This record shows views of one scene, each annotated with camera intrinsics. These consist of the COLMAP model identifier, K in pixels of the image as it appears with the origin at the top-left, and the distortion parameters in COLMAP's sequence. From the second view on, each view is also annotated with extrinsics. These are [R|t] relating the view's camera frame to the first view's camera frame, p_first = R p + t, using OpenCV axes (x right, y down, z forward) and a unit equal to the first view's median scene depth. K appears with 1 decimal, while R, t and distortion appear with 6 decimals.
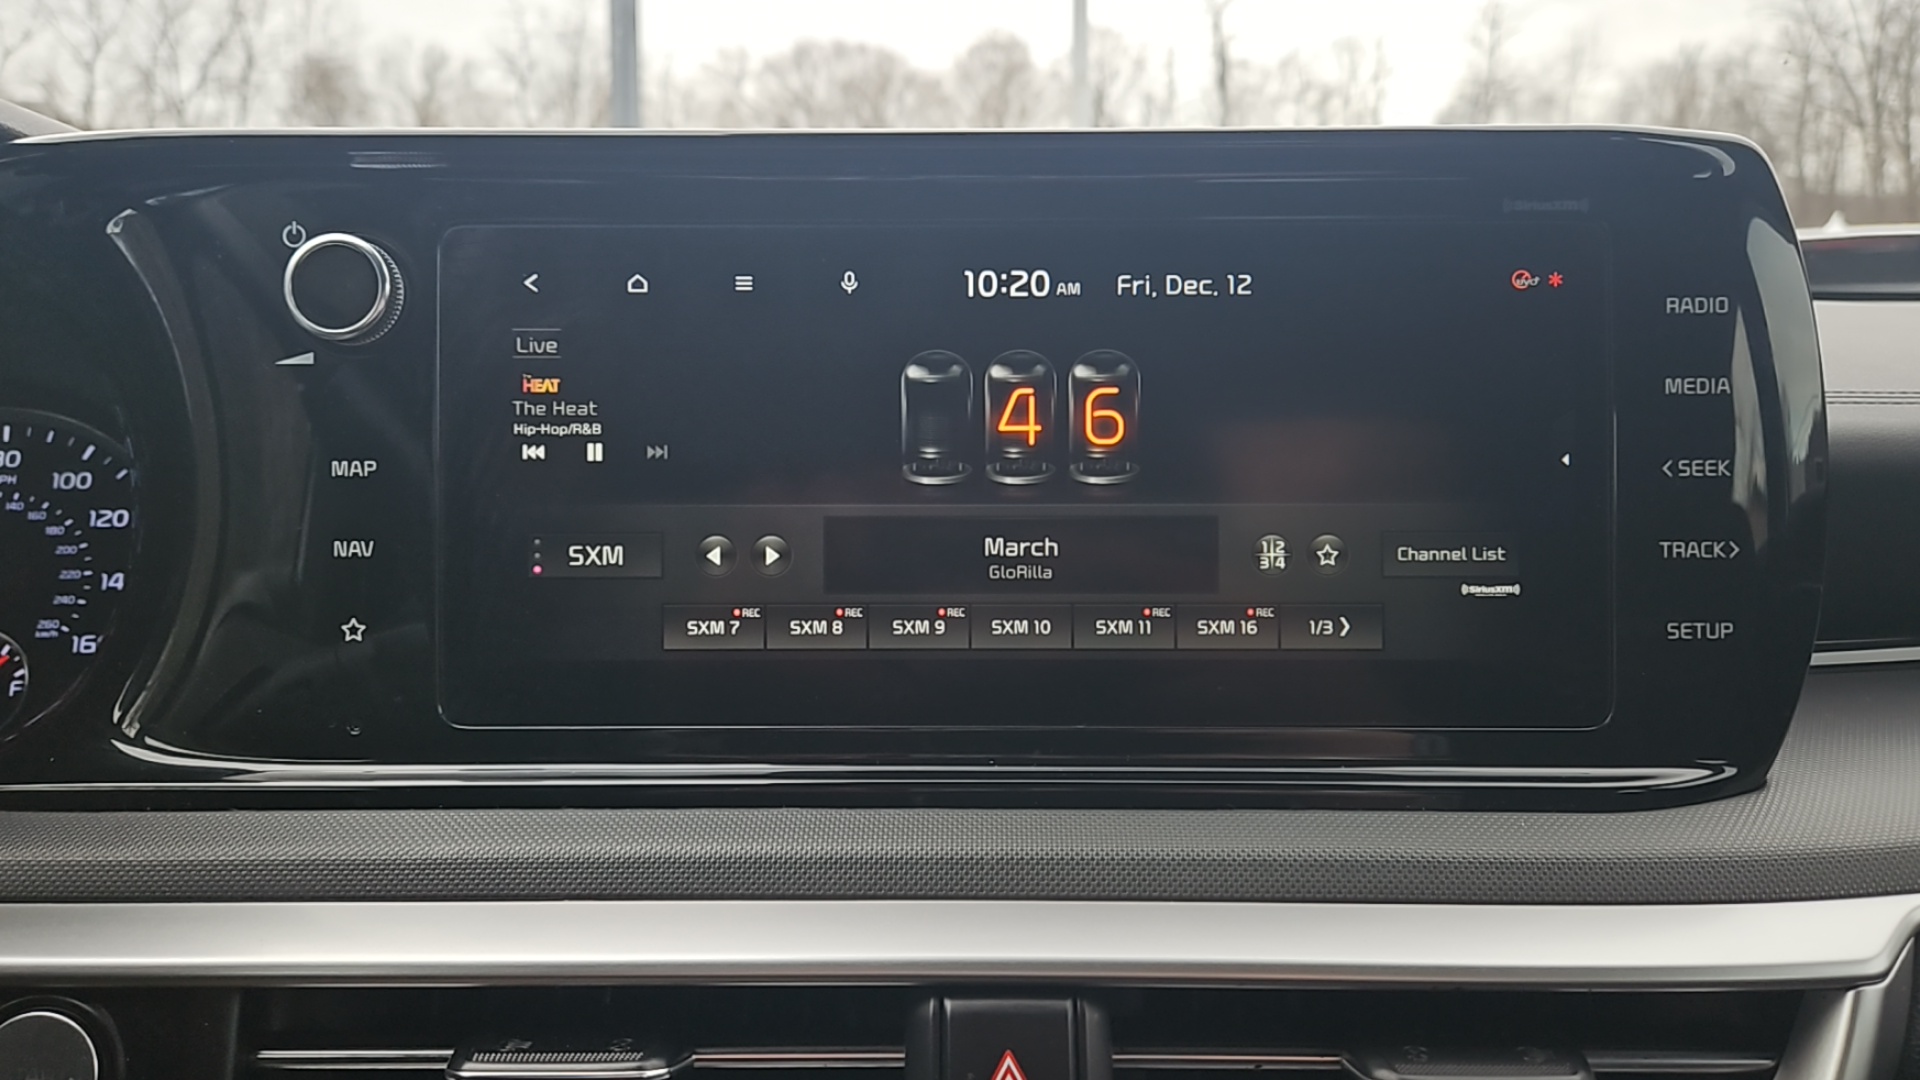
lens RADIAL K [[1446.0, 0, 952.7], [0, 1446.0, 528.9], [0, 0, 1]] dist [0.043458, -0.048687]
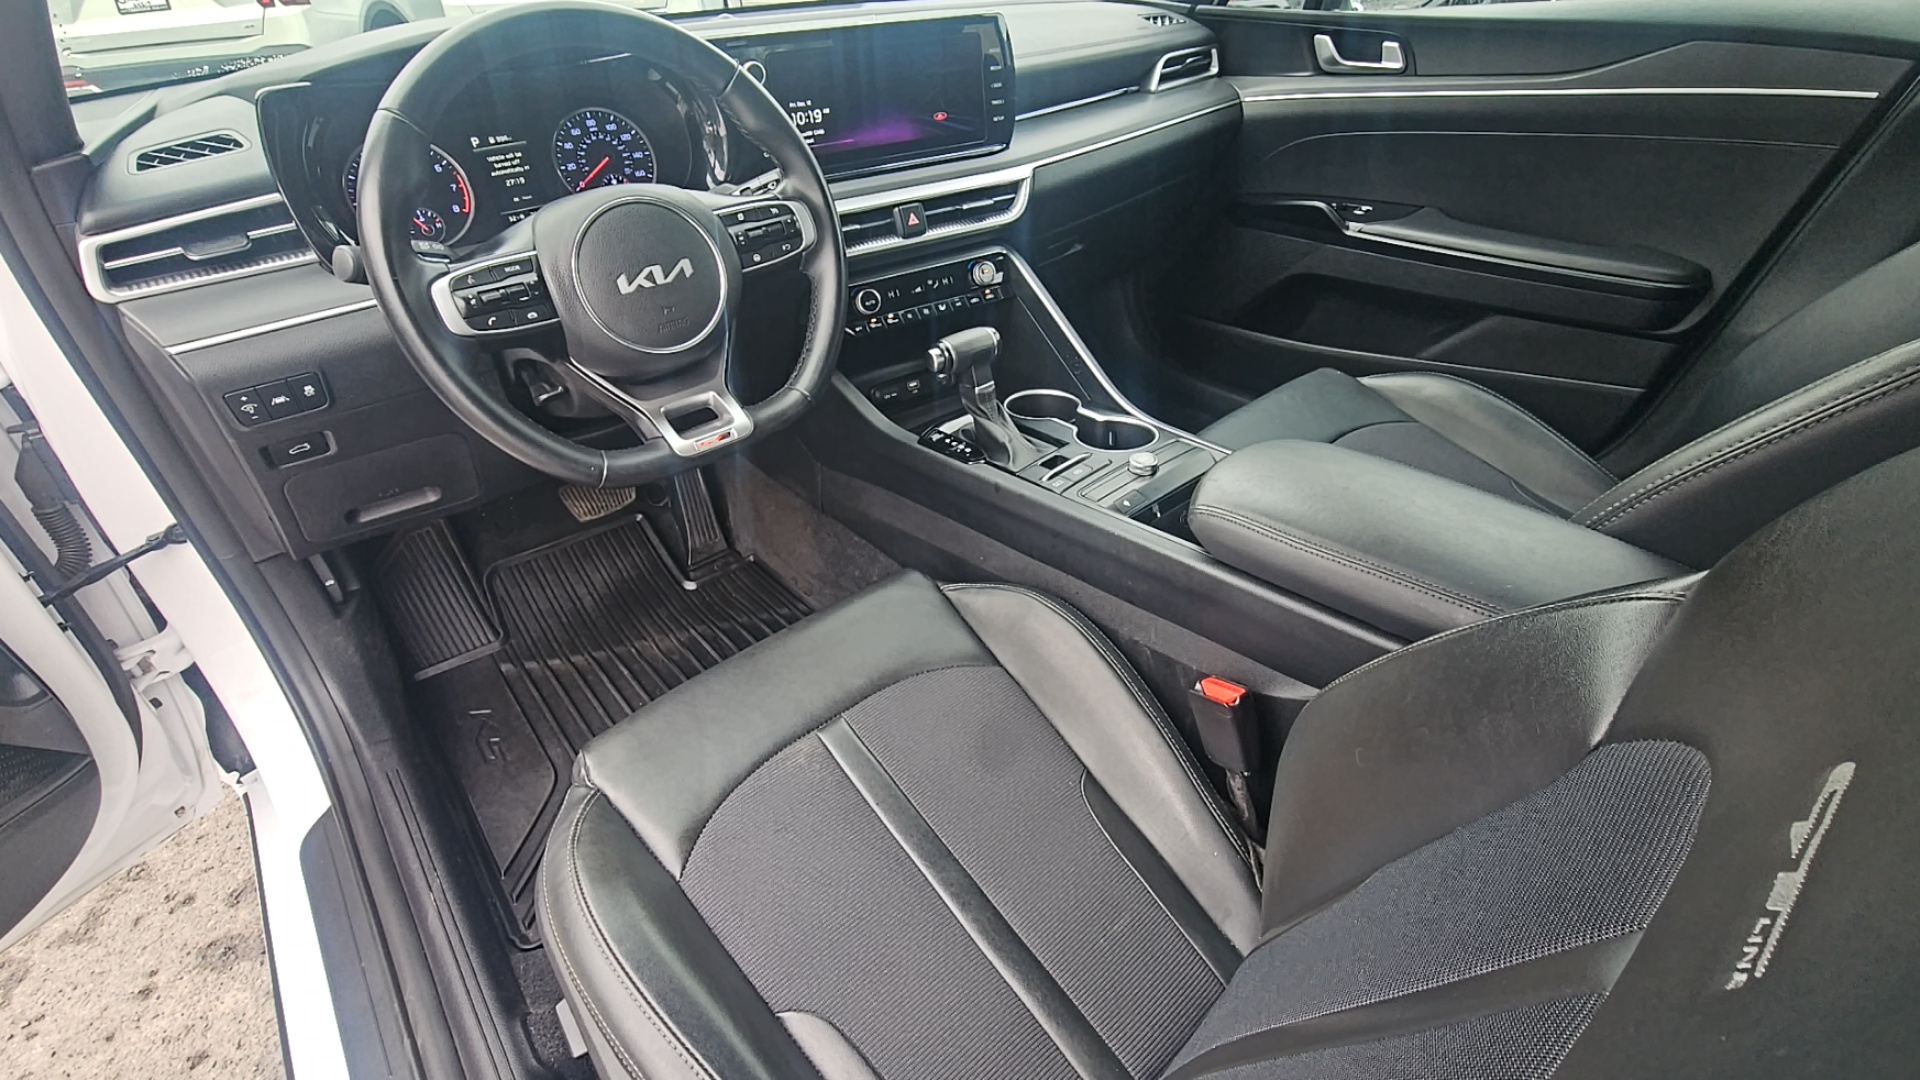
lens RADIAL K [[858.4, 0, 952.7], [0, 858.4, 530.2], [0, 0, 1]] dist [0.015057, -0.008867]
pose [[0.848332, -0.327865, 0.415738, -1.426527], [0.081942, 0.857043, 0.508688, -0.251996], [-0.523086, -0.397470, 0.753922, -1.883929]]
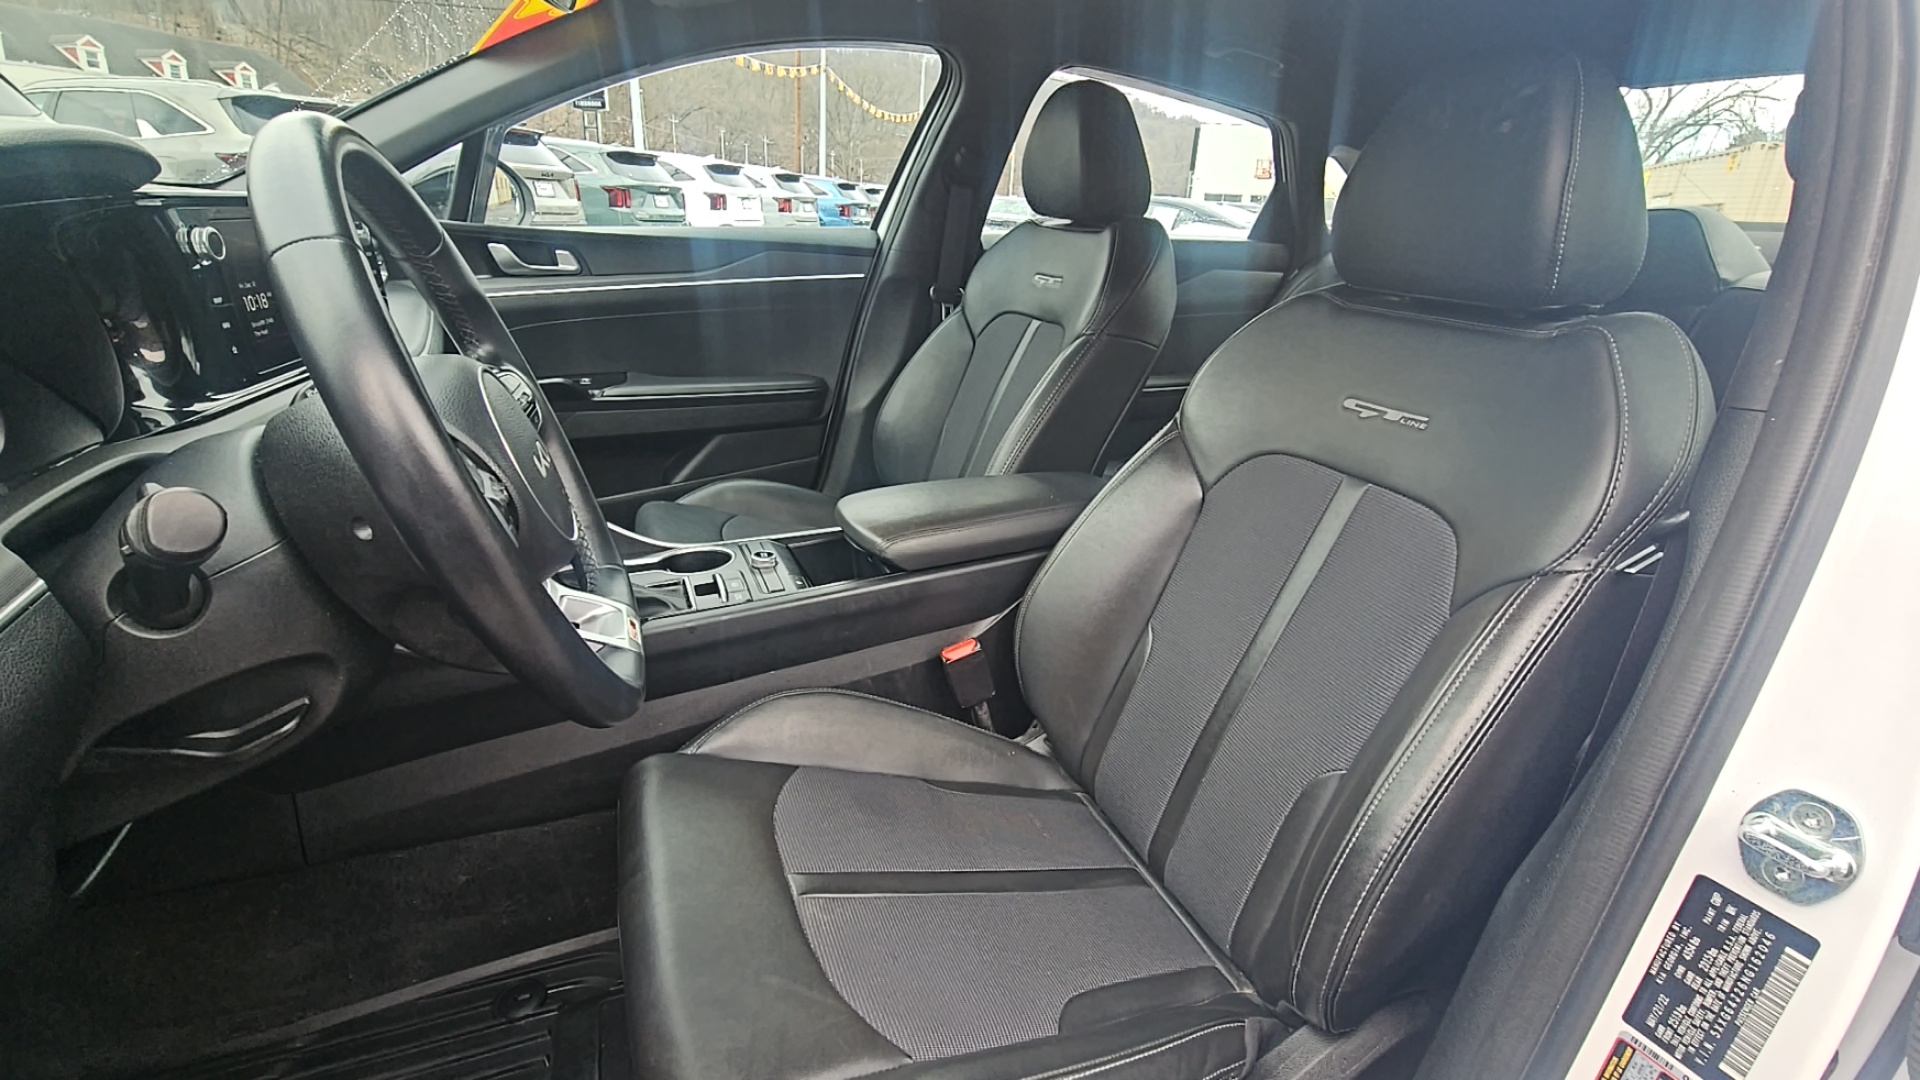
lens RADIAL K [[858.4, 0, 954.0], [0, 858.4, 544.6], [0, 0, 1]] dist [0.015057, -0.008867]
pose [[-0.247935, -0.355409, 0.901228, -2.675507], [0.016316, 0.928611, 0.370696, -0.216264], [-0.968639, 0.106613, -0.224436, -0.104751]]
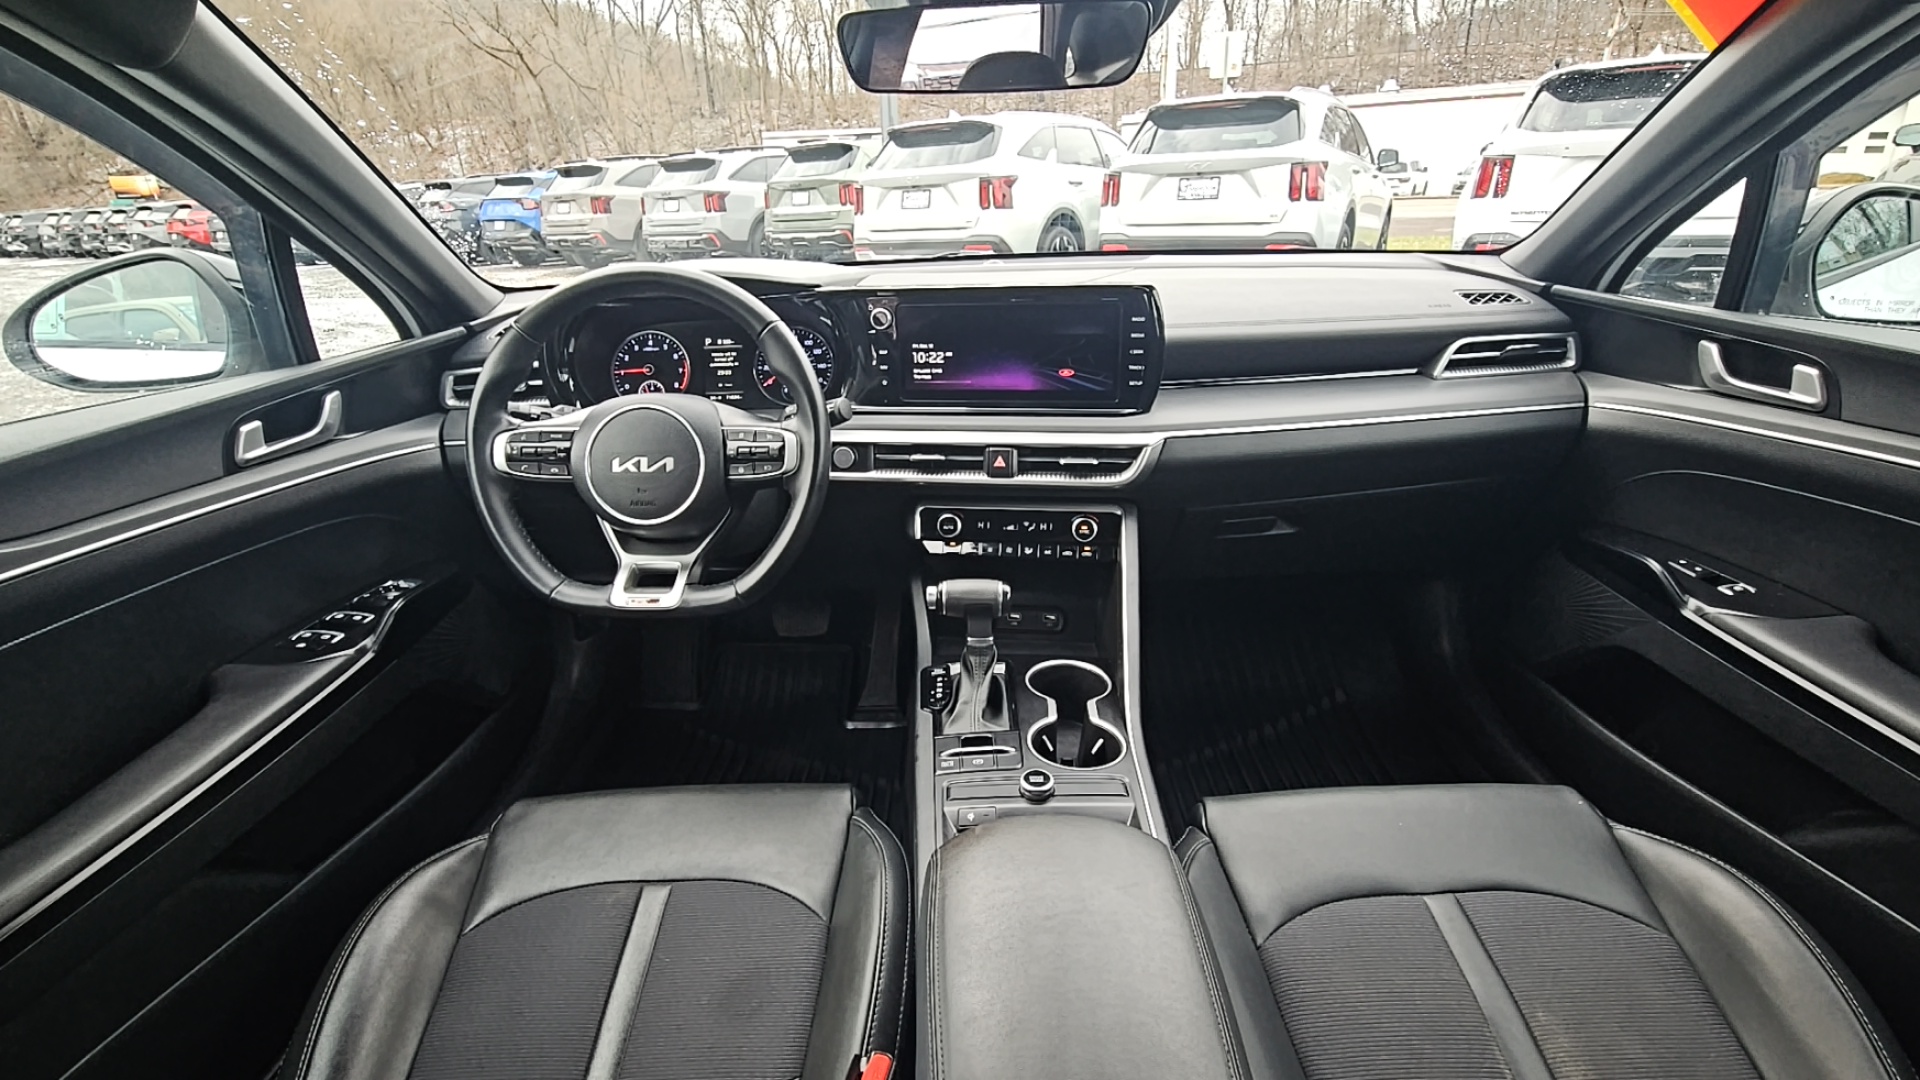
lens RADIAL K [[858.4, 0, 949.5], [0, 858.4, 538.0], [0, 0, 1]] dist [0.015057, -0.008867]
pose [[0.987788, 0.027649, -0.153329, 0.324335], [0.021721, 0.950077, 0.311259, -0.359530], [0.154280, -0.310788, 0.937874, -2.075966]]
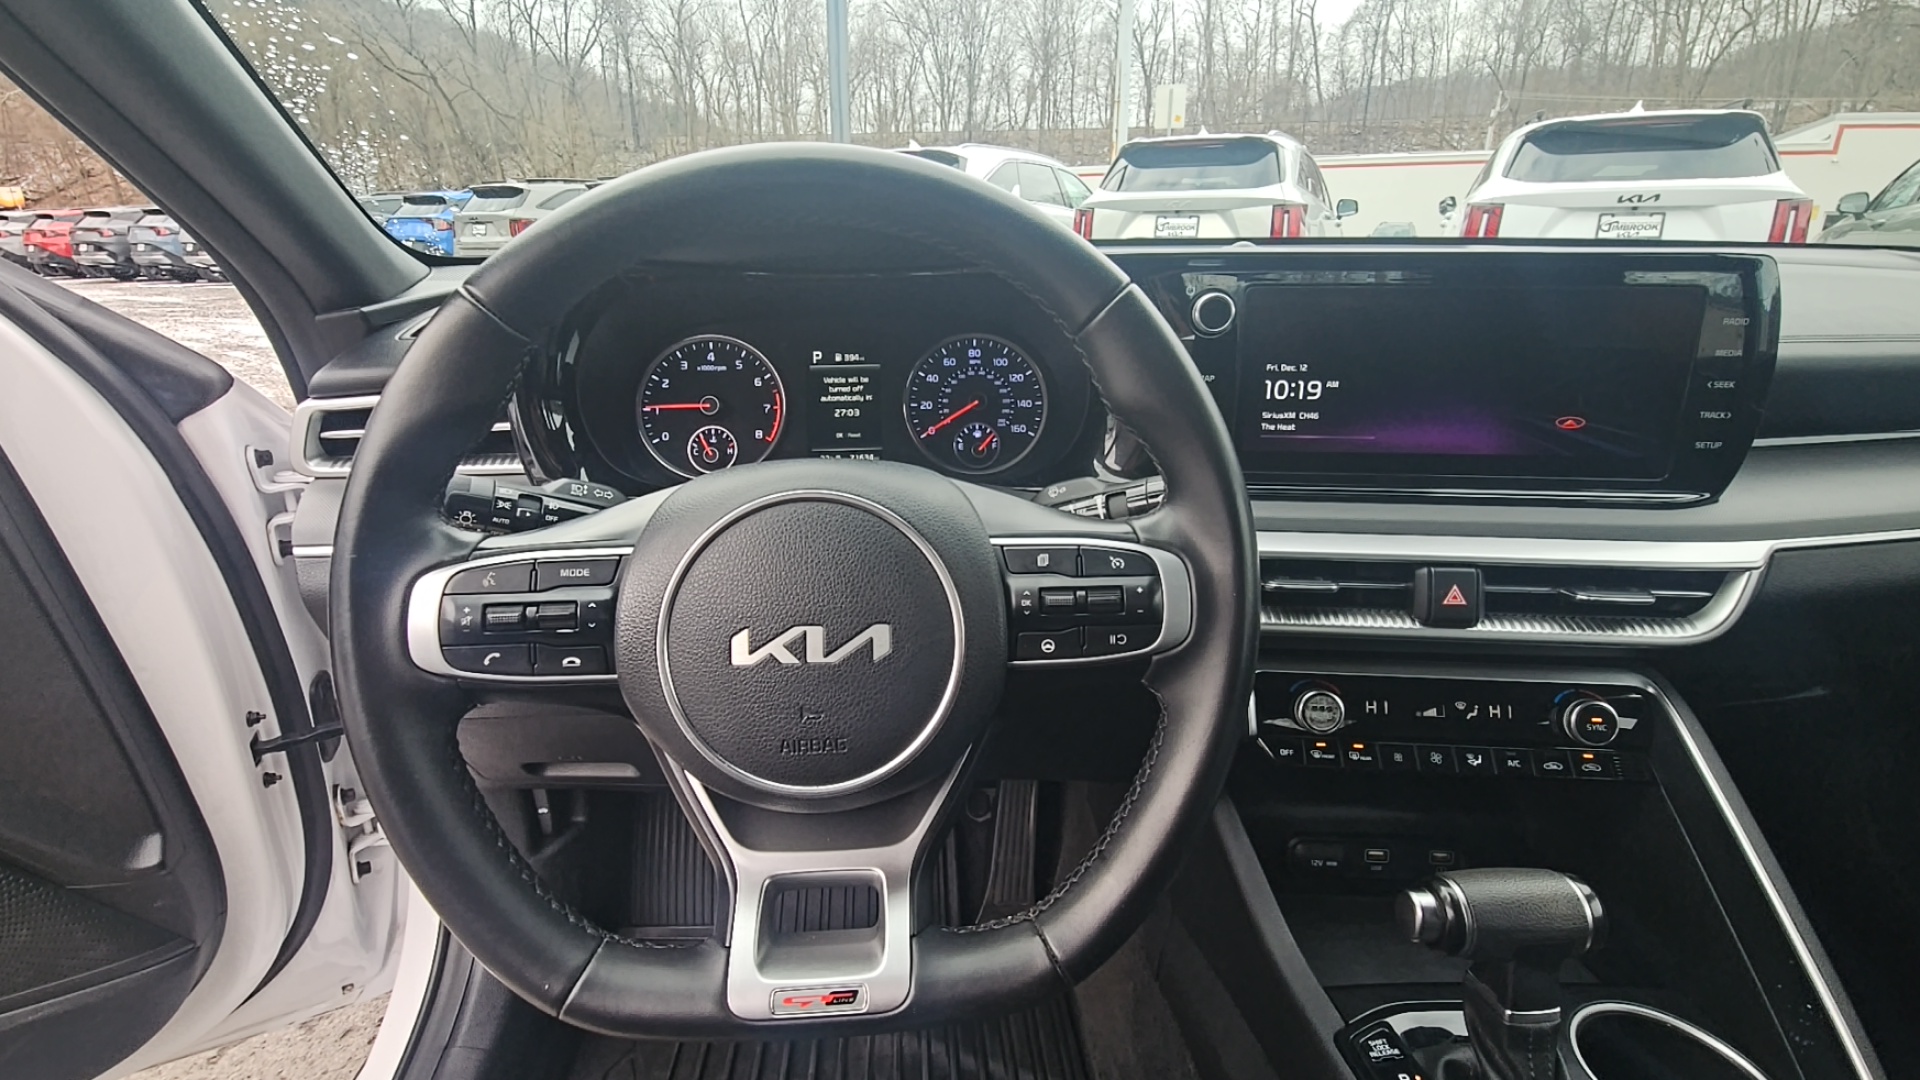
lens RADIAL K [[858.4, 0, 955.4], [0, 858.4, 534.7], [0, 0, 1]] dist [0.015057, -0.008867]
pose [[0.997847, 0.024317, -0.060906, -0.754751], [-0.007351, 0.964337, 0.264574, -0.177647], [0.065167, -0.263556, 0.962440, -0.657359]]
